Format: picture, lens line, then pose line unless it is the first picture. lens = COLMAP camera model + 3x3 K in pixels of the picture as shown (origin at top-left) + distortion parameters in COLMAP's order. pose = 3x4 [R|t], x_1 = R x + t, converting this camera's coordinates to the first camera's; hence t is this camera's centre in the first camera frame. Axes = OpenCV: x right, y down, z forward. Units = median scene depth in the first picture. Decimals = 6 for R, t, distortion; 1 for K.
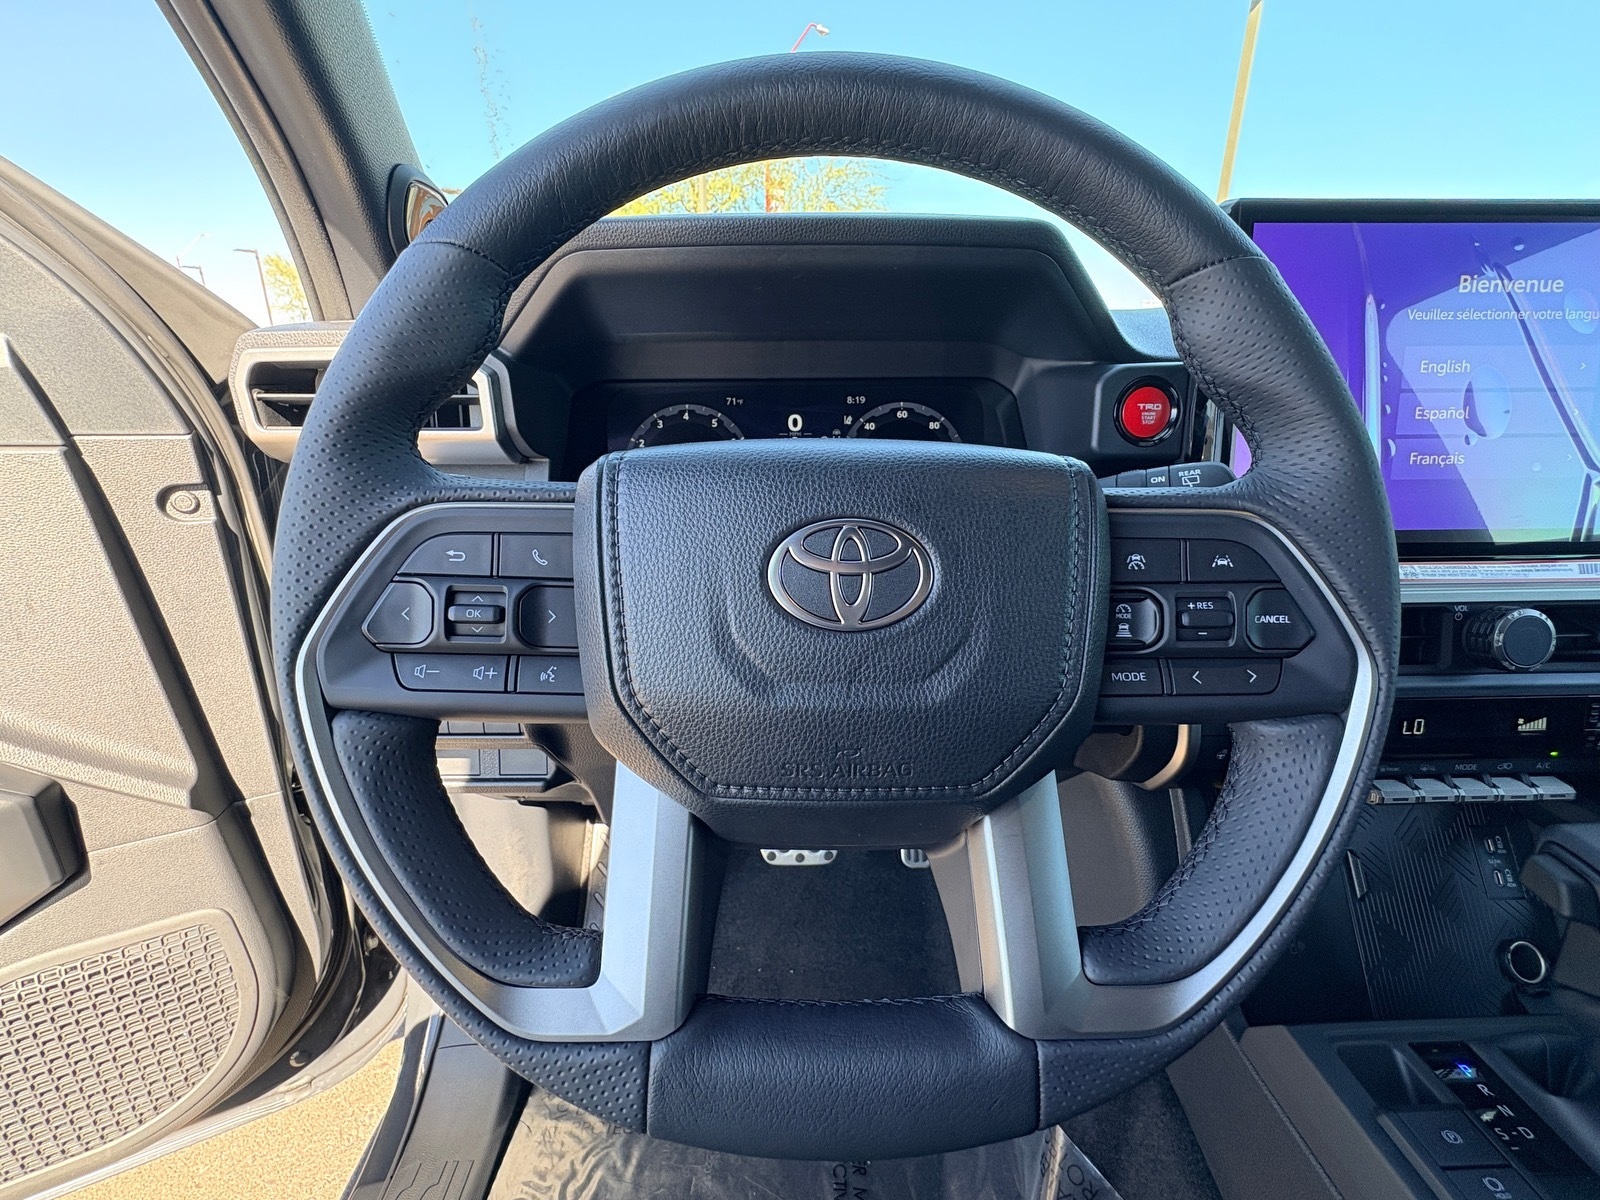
lens RADIAL K [[692.9, 0, 796.3], [0, 692.9, 598.1], [0, 0, 1]] dist [0.000463, -0.000185]
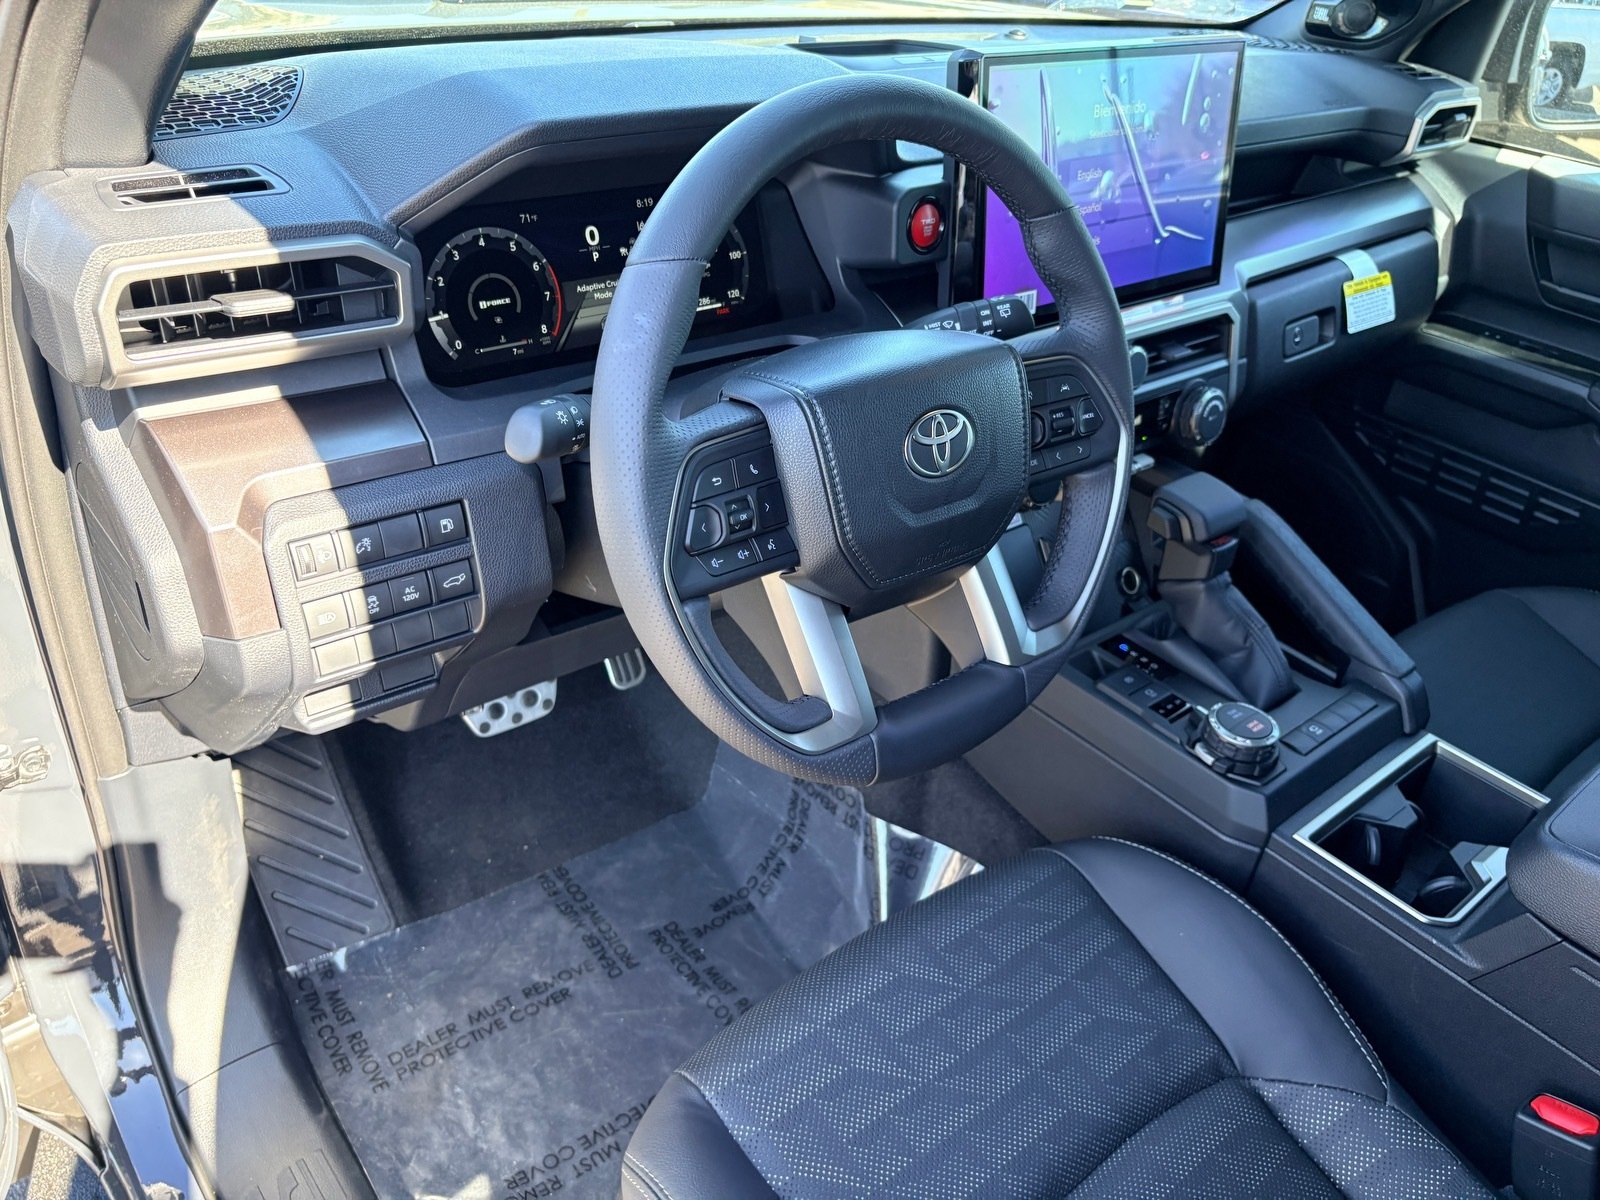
lens RADIAL K [[1223.1, 0, 801.9], [0, 1223.1, 610.9], [0, 0, 1]] dist [0.036573, -0.033296]
pose [[0.778359, -0.280390, 0.561729, -1.049455], [0.114866, 0.943227, 0.311654, -0.327868], [-0.617223, -0.178055, 0.766376, -0.620987]]
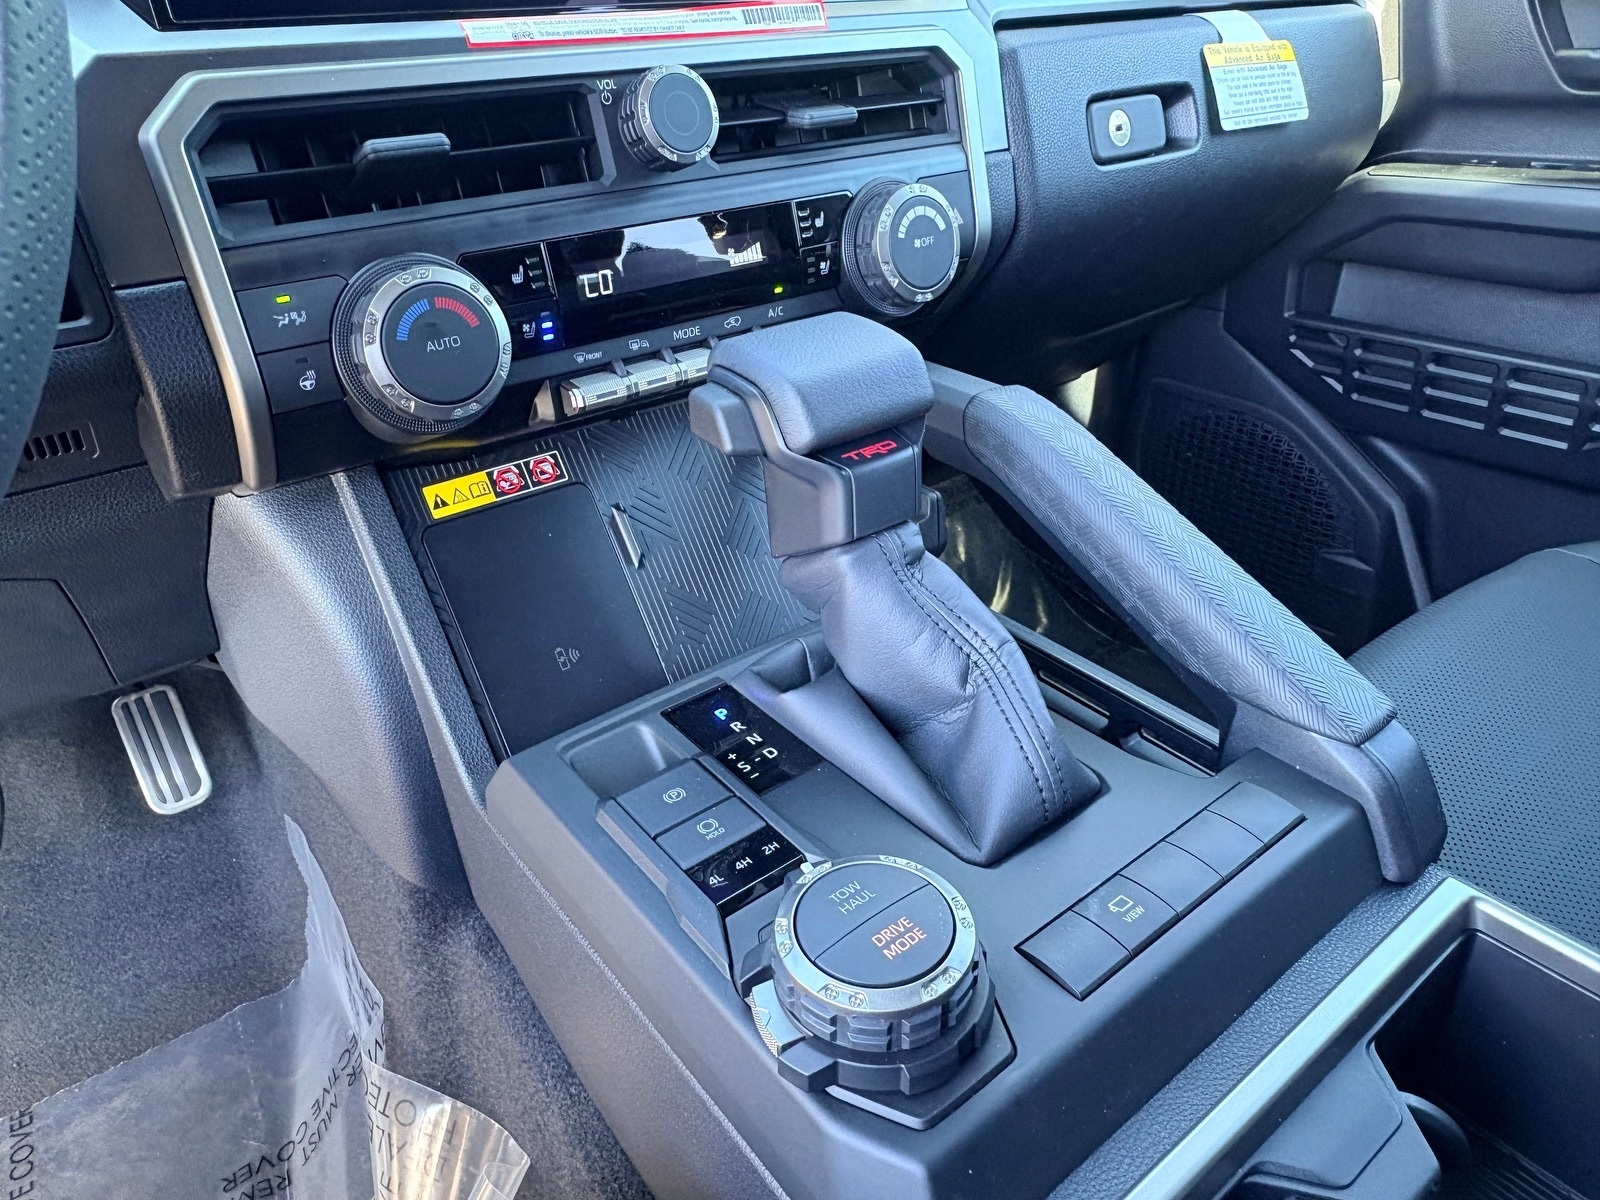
lens RADIAL K [[1023.1, 0, 756.3], [0, 1023.1, 601.0], [0, 0, 1]] dist [-0.000913, -0.001249]
pose [[0.819354, -0.312776, 0.480447, 0.451925], [0.227921, 0.946701, 0.227615, 0.290059], [-0.526033, -0.076994, 0.846972, 0.060639]]
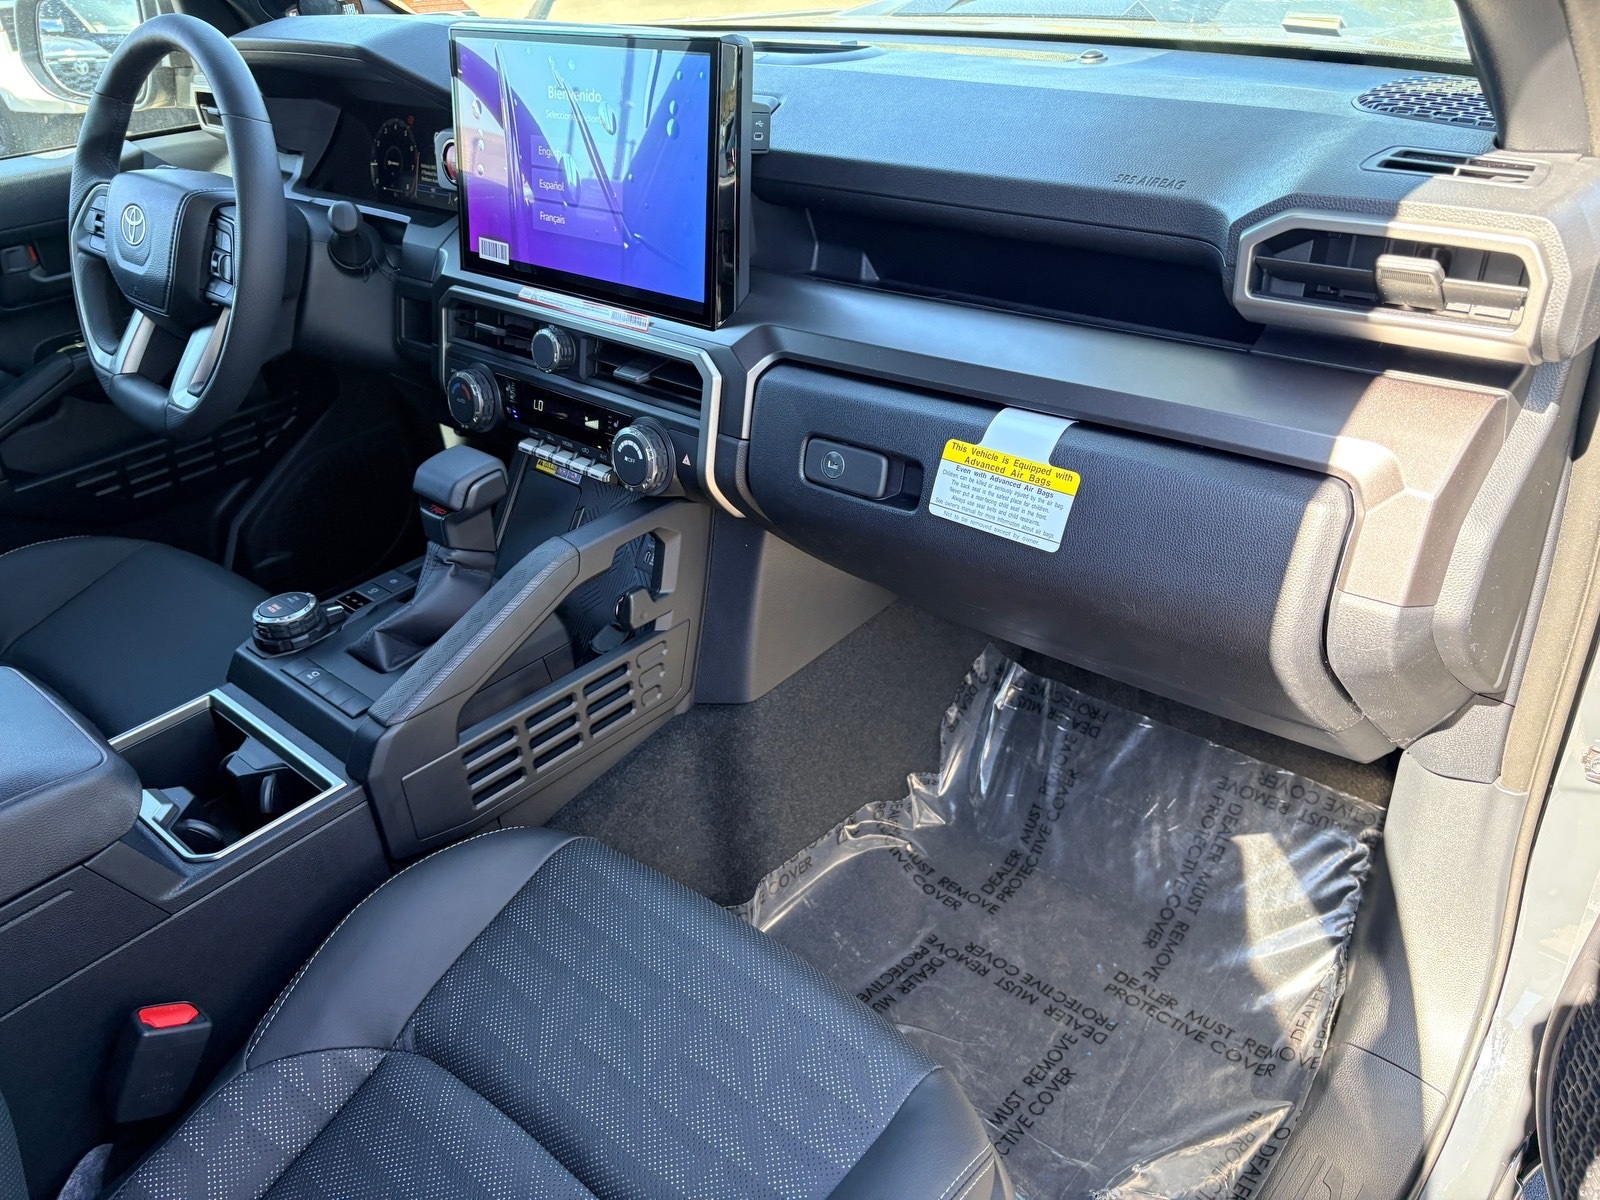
lens RADIAL K [[1223.1, 0, 801.9], [0, 1223.1, 610.9], [0, 0, 1]] dist [0.036573, -0.033296]
pose [[0.728768, 0.319281, -0.605770, 3.051190], [-0.169056, 0.941152, 0.292667, -0.261031], [0.663564, -0.110877, 0.739857, -0.606133]]
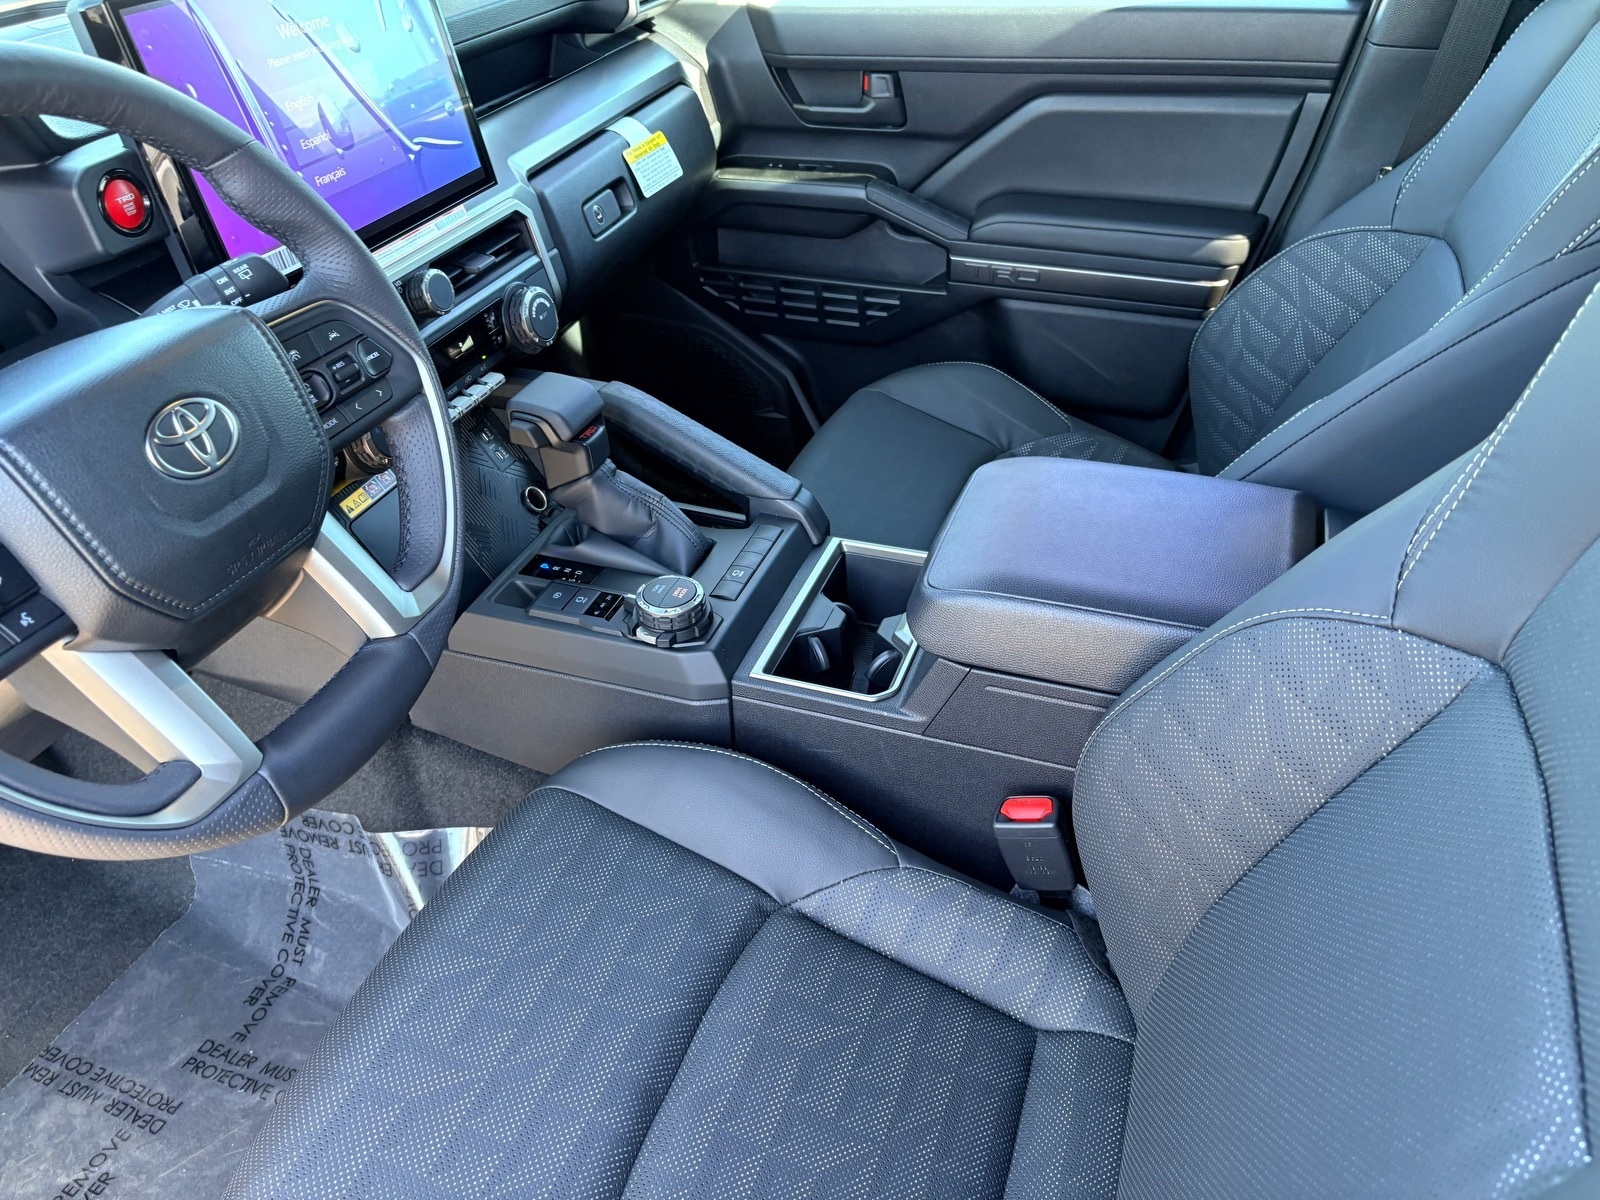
lens RADIAL K [[1223.1, 0, 801.9], [0, 1223.1, 610.9], [0, 0, 1]] dist [0.036573, -0.033296]
pose [[0.357386, -0.543494, 0.759532, -0.886741], [0.325196, 0.834766, 0.444313, -0.252670], [-0.875513, 0.088205, 0.475076, -0.735947]]
